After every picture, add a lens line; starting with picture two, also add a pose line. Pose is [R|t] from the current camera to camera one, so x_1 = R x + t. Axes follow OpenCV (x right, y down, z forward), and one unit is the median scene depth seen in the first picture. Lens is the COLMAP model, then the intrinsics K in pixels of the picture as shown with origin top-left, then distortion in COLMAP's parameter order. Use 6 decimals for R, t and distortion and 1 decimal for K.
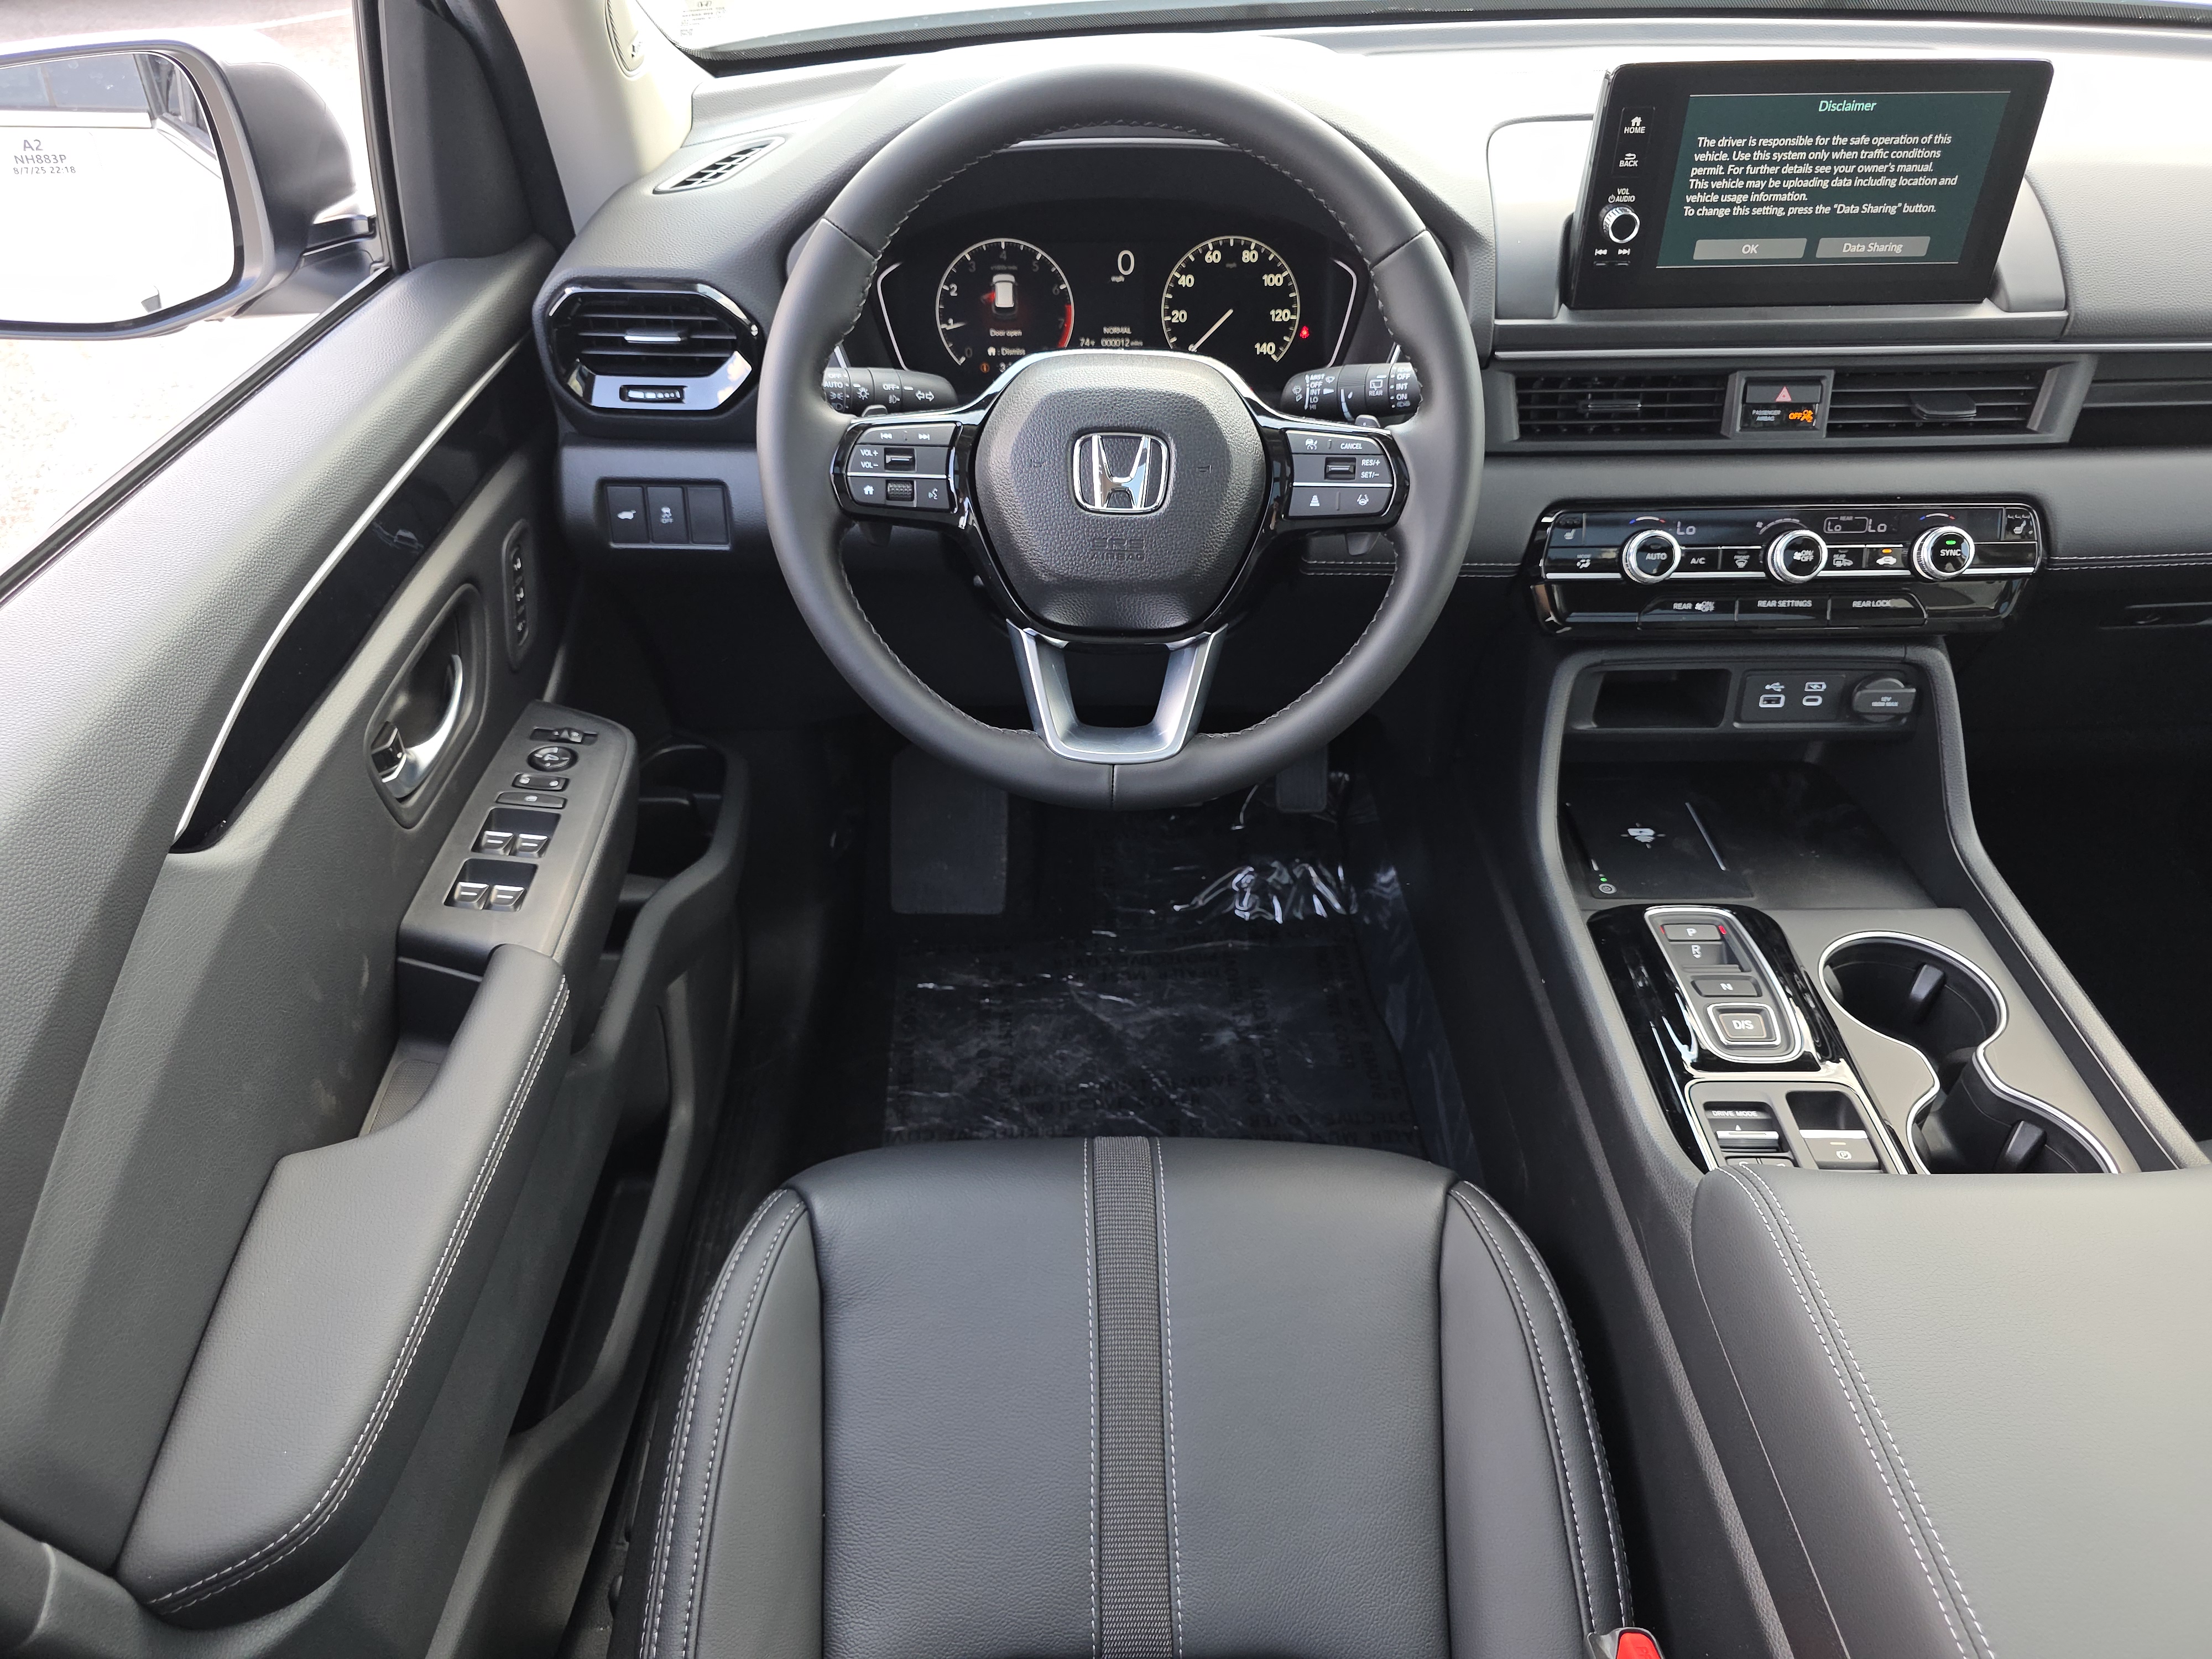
lens RADIAL K [[1509.1, 0, 1124.9], [0, 1509.1, 840.6], [0, 0, 1]] dist [0.054882, -0.056787]
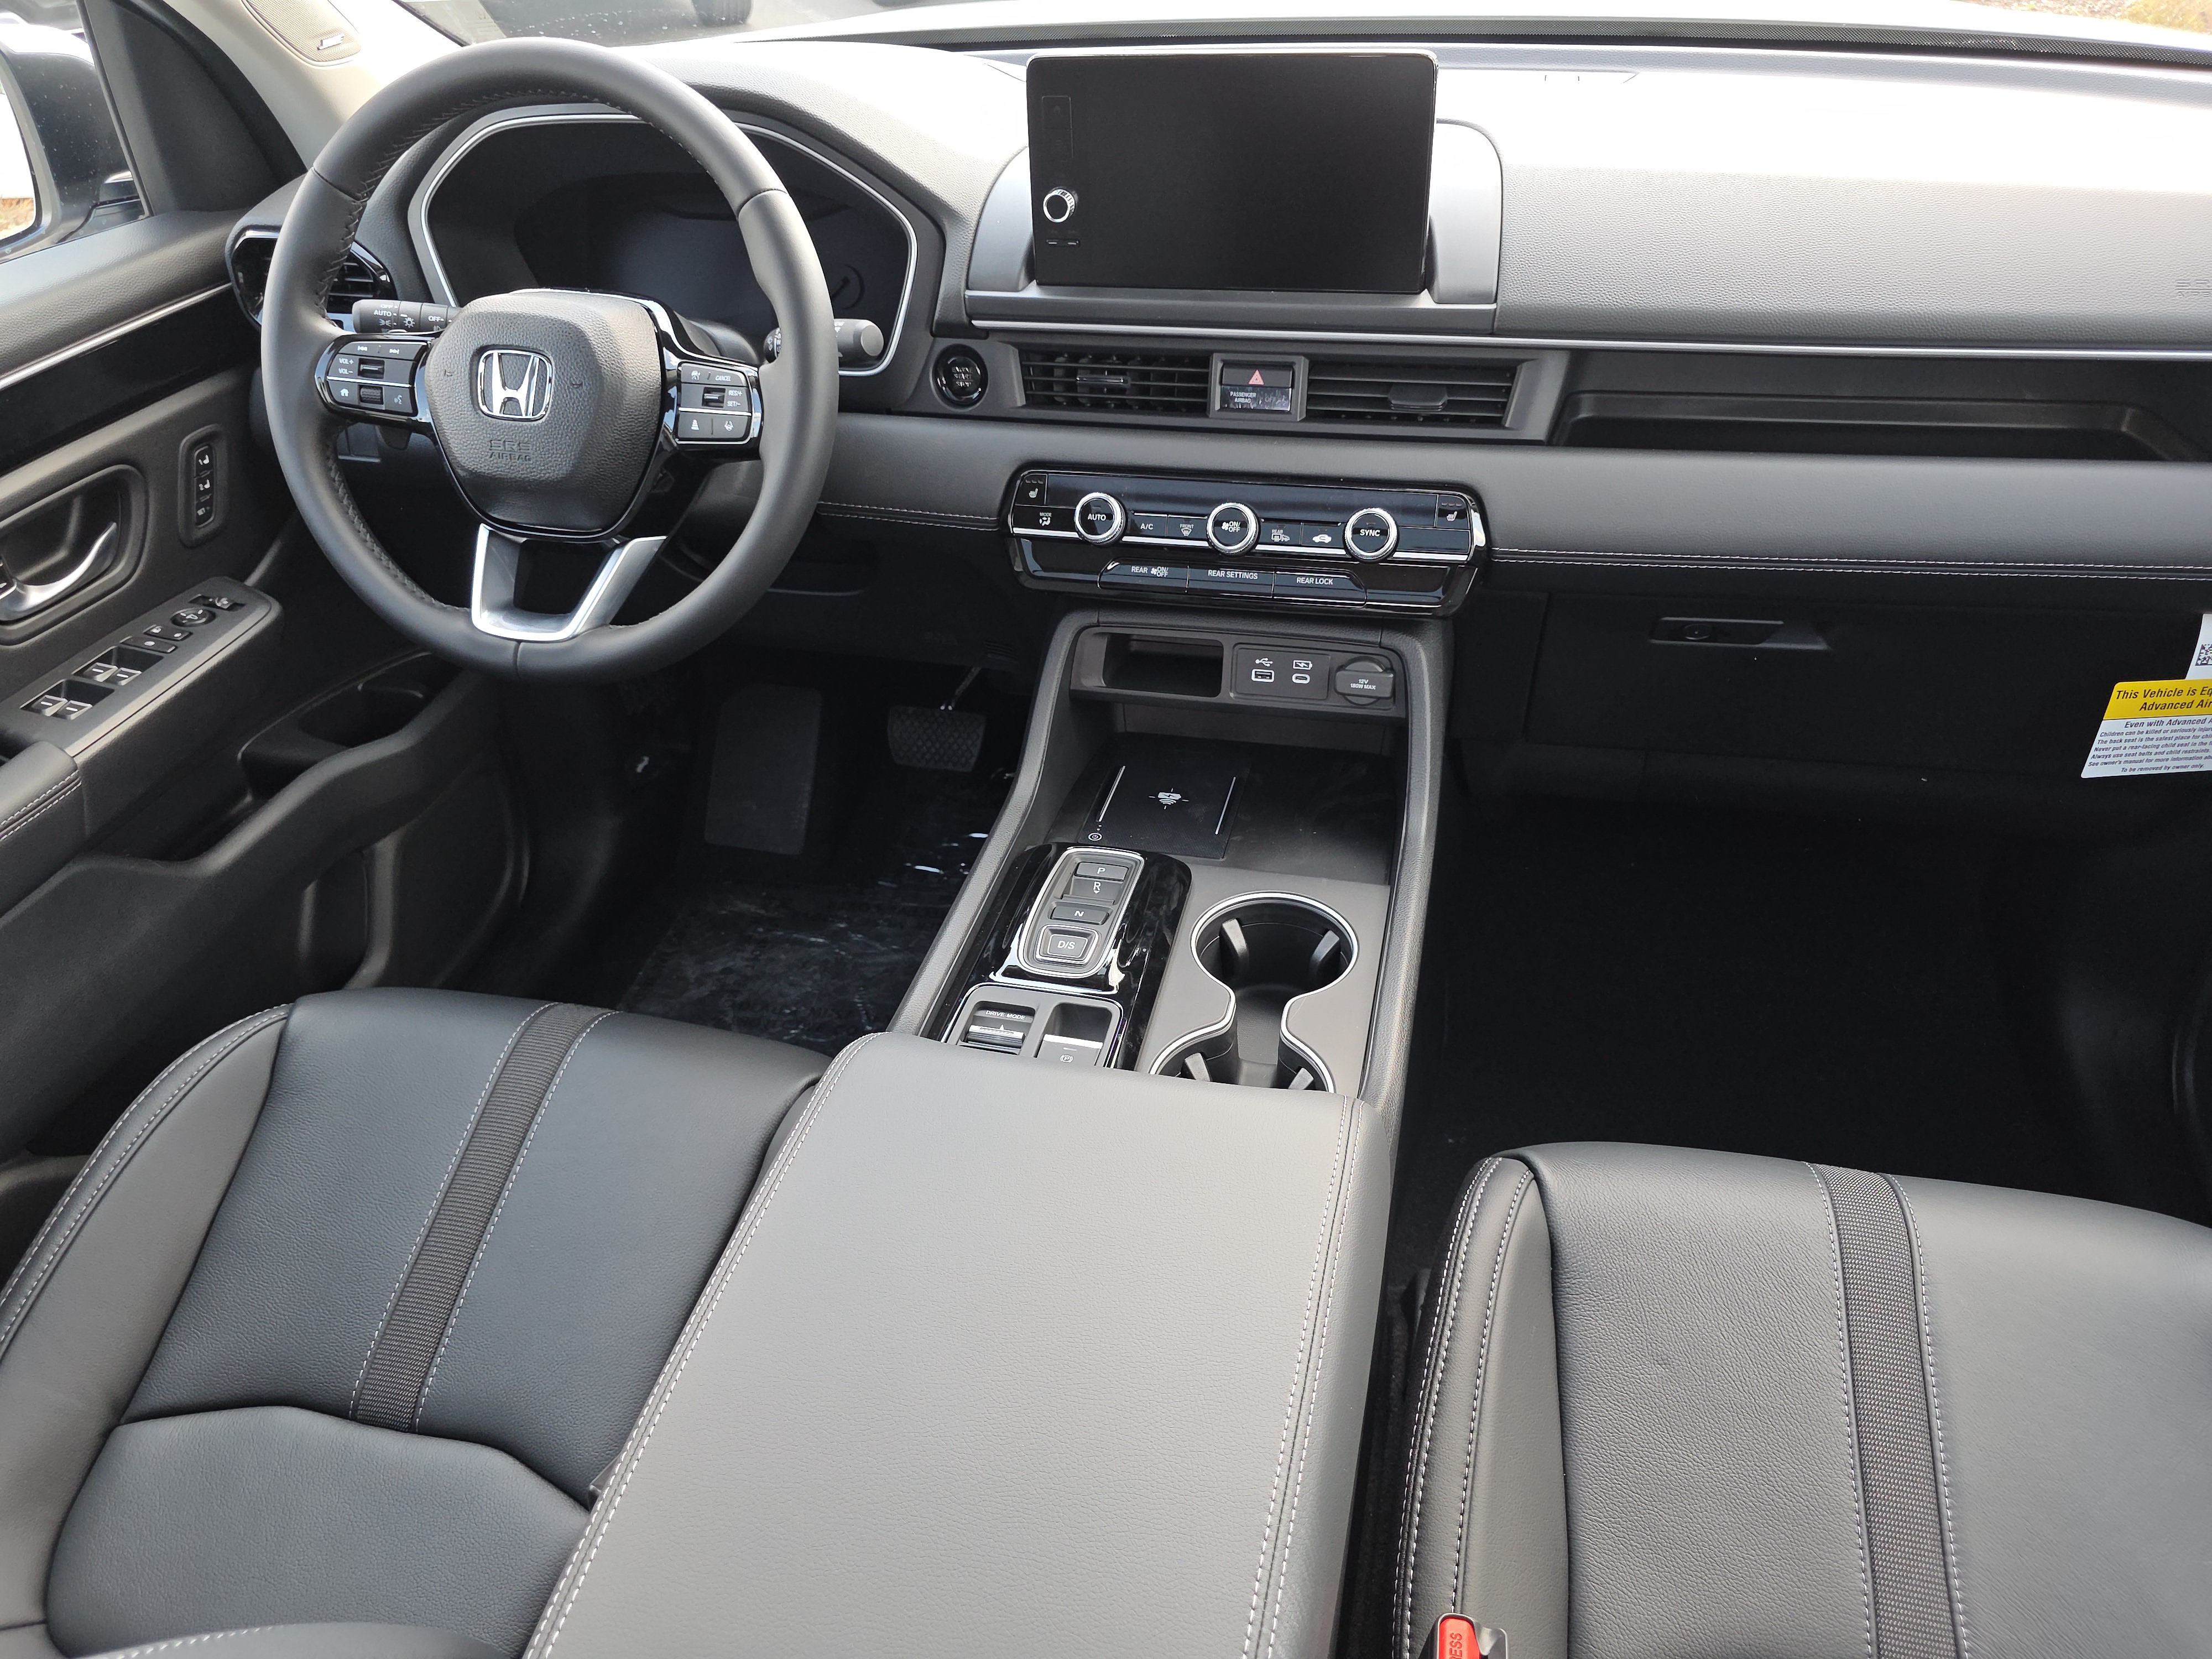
lens RADIAL K [[1509.1, 0, 1124.9], [0, 1509.1, 840.6], [0, 0, 1]] dist [0.054882, -0.056787]
pose [[0.970351, 0.112731, -0.213802, 0.612343], [-0.122039, 0.992047, -0.030802, 0.068474], [0.208629, 0.055981, 0.976391, -0.022943]]
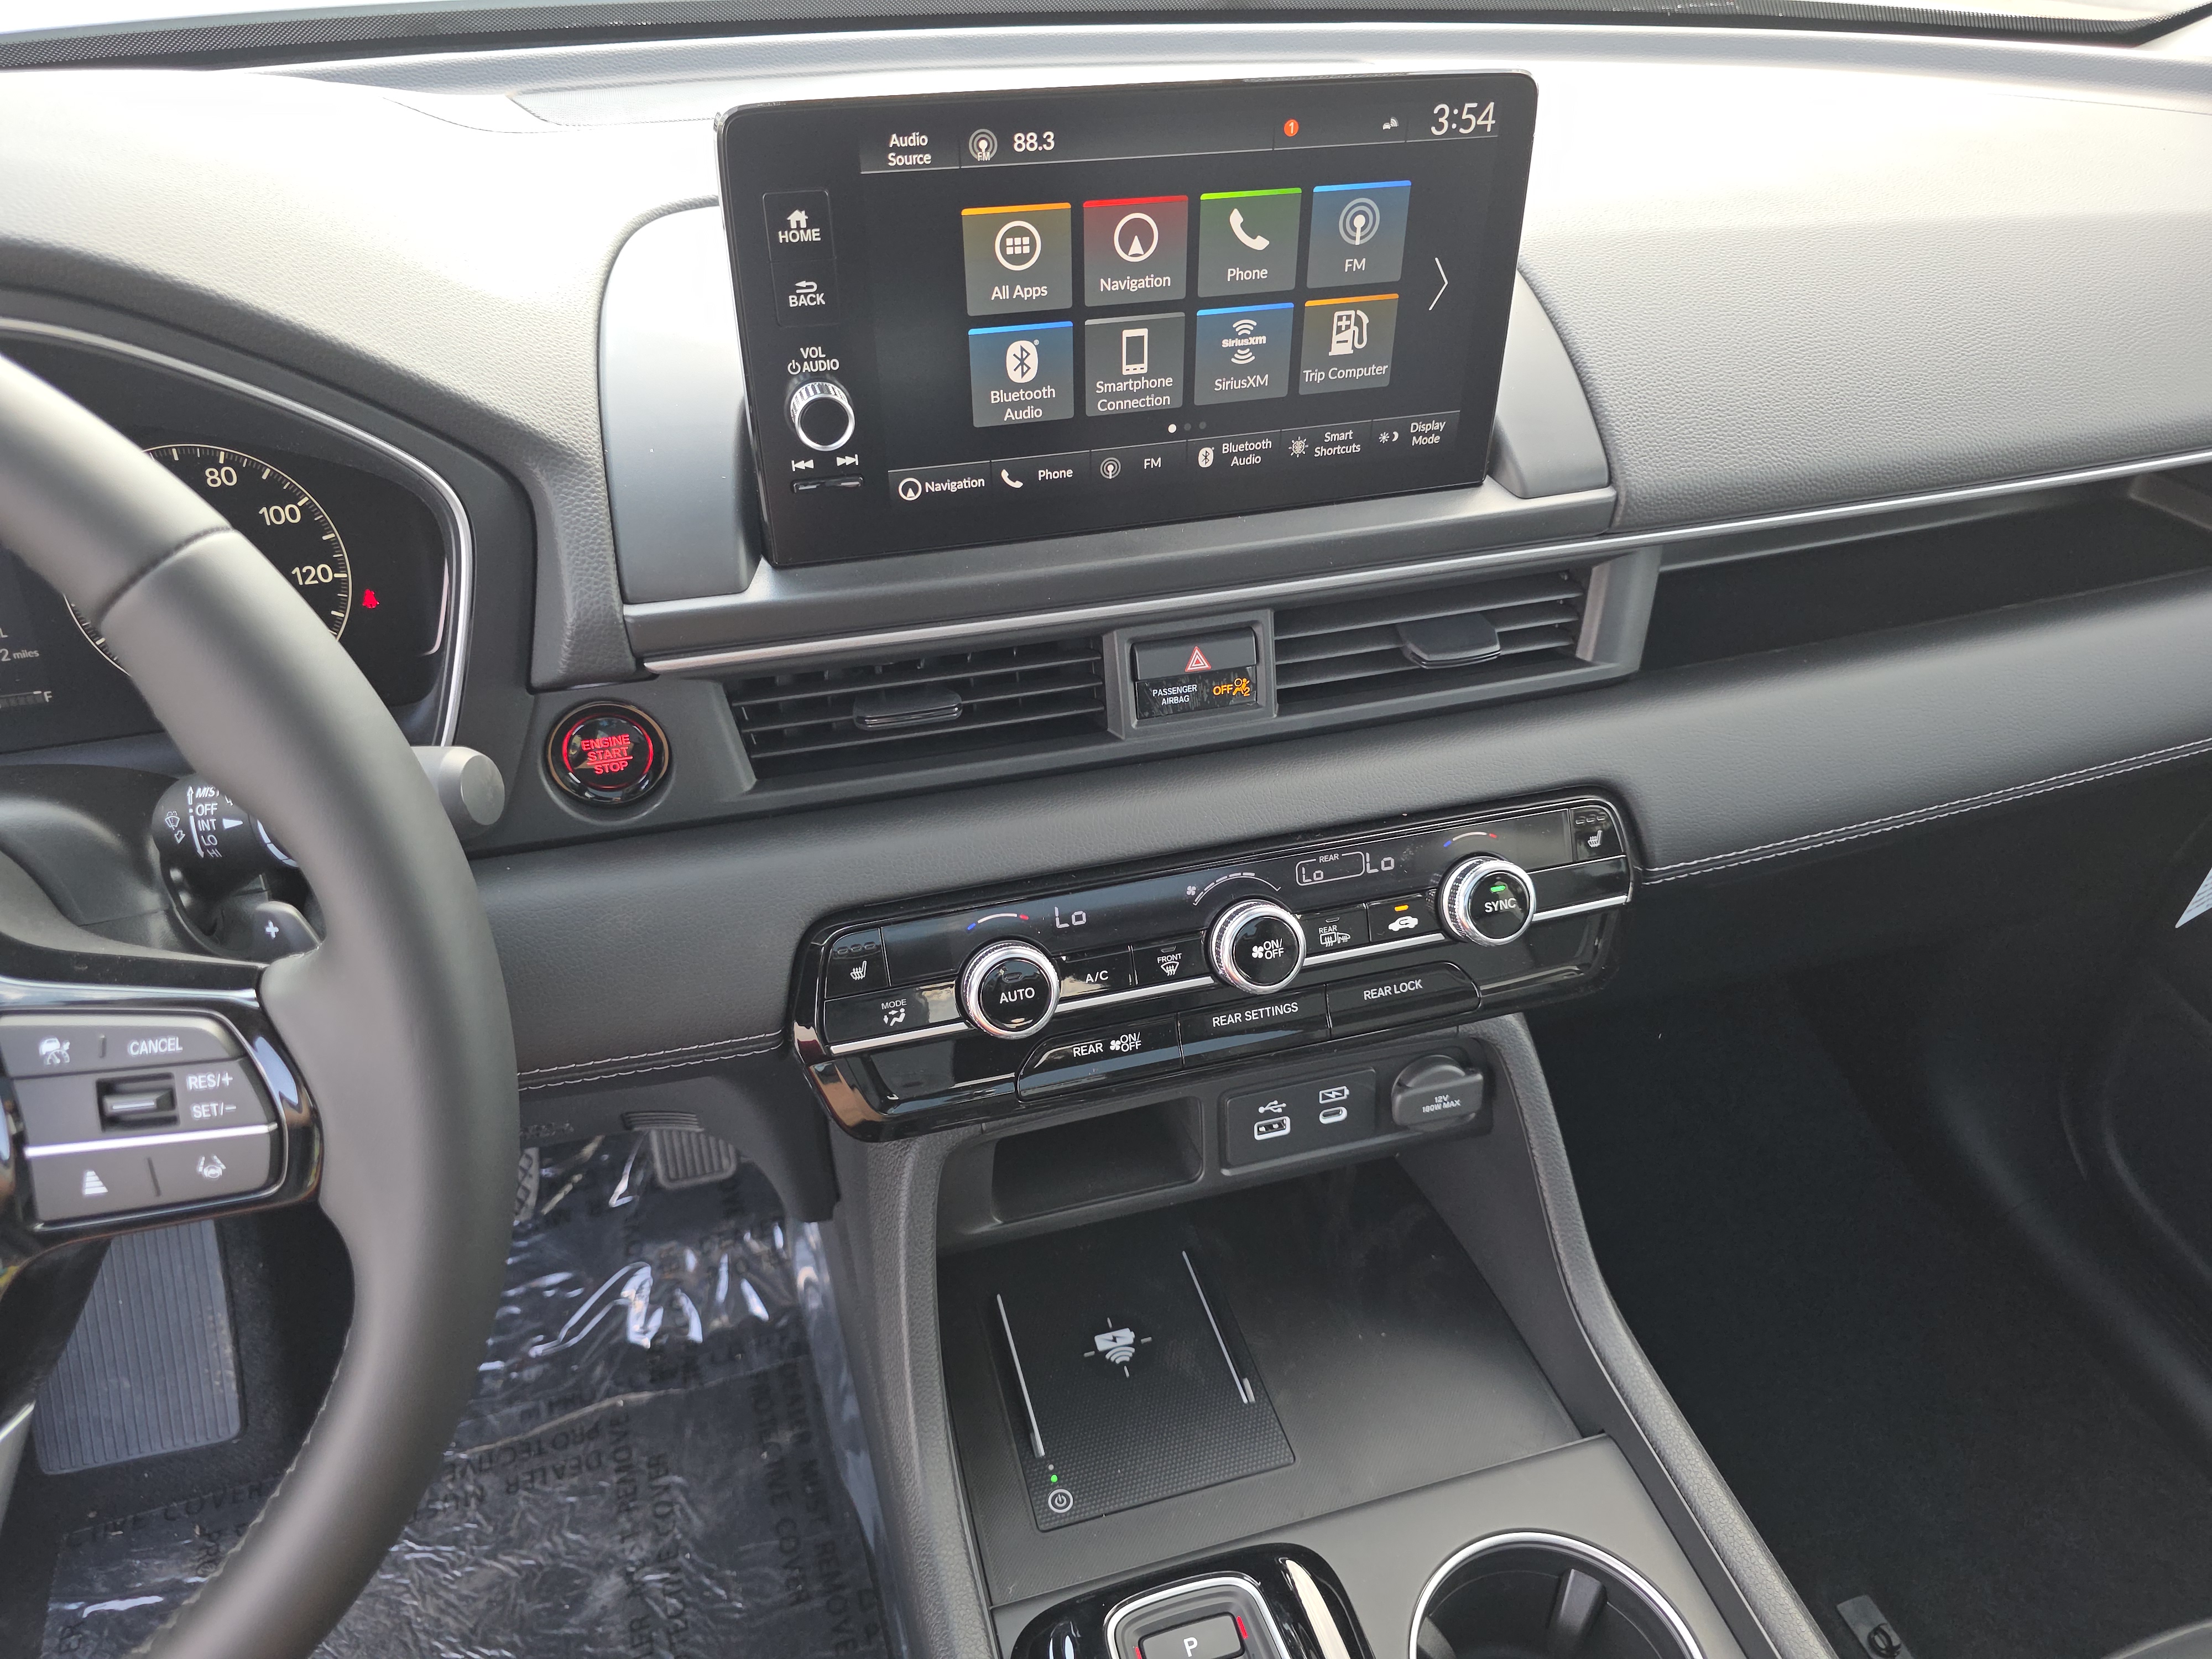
lens RADIAL K [[1509.1, 0, 1124.9], [0, 1509.1, 840.6], [0, 0, 1]] dist [0.054882, -0.056787]
pose [[0.960380, -0.152103, 0.233528, 0.264809], [0.155342, 0.987850, 0.004572, -0.234298], [-0.231386, 0.031886, 0.972339, 0.456427]]
